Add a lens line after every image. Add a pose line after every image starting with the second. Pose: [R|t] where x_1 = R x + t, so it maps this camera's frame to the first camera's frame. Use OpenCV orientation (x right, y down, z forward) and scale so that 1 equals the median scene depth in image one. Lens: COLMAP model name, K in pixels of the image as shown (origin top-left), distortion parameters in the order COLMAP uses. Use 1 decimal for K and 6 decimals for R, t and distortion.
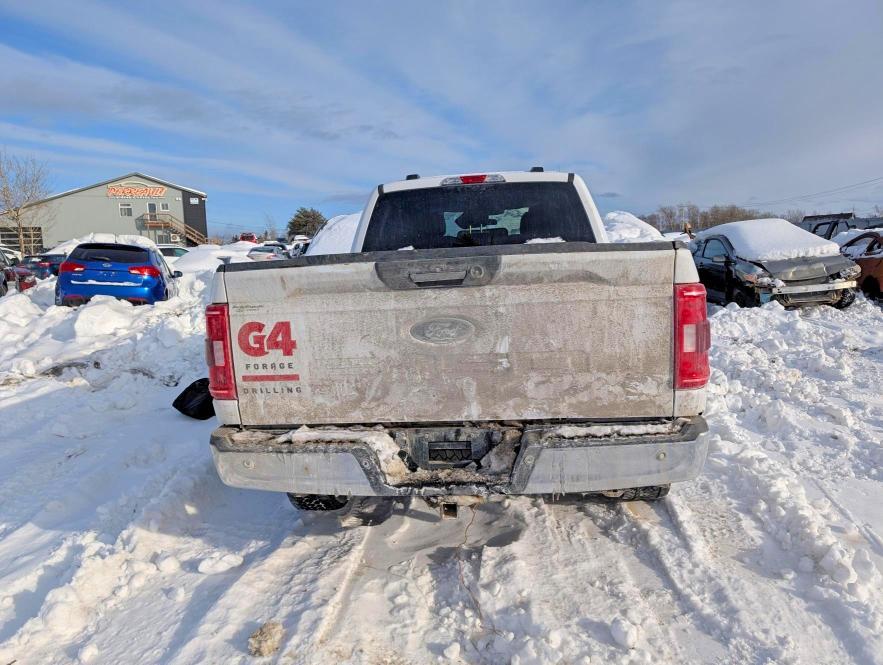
lens RADIAL K [[629.4, 0, 440.0], [0, 629.4, 336.5], [0, 0, 1]] dist [0.033656, -0.021701]
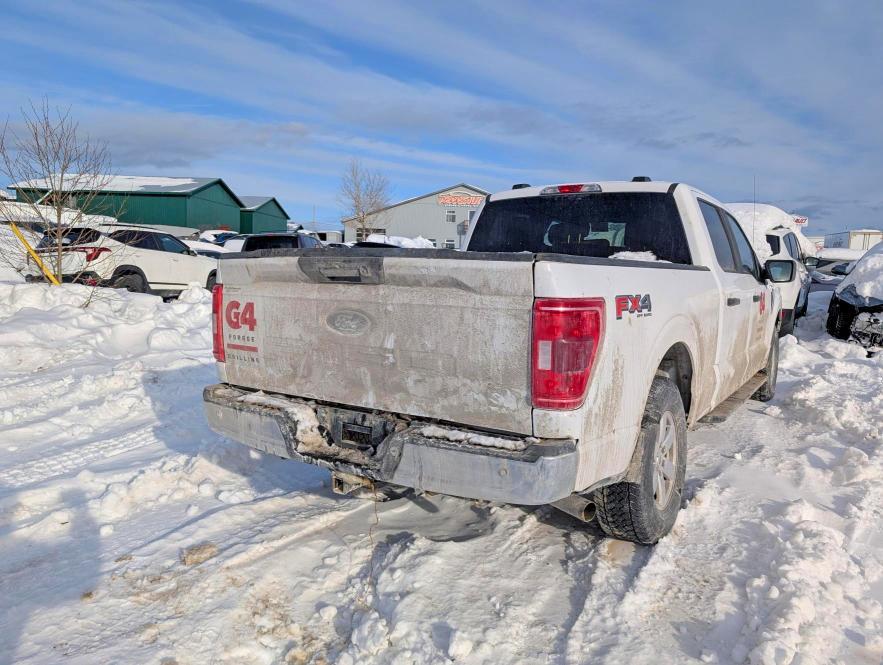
lens RADIAL K [[629.4, 0, 442.0], [0, 629.4, 329.3], [0, 0, 1]] dist [0.033656, -0.021701]
pose [[0.889369, 0.106854, -0.444527, 0.620666], [-0.118423, 0.992962, 0.001757, -0.017793], [0.441586, 0.051079, 0.895764, 0.072952]]
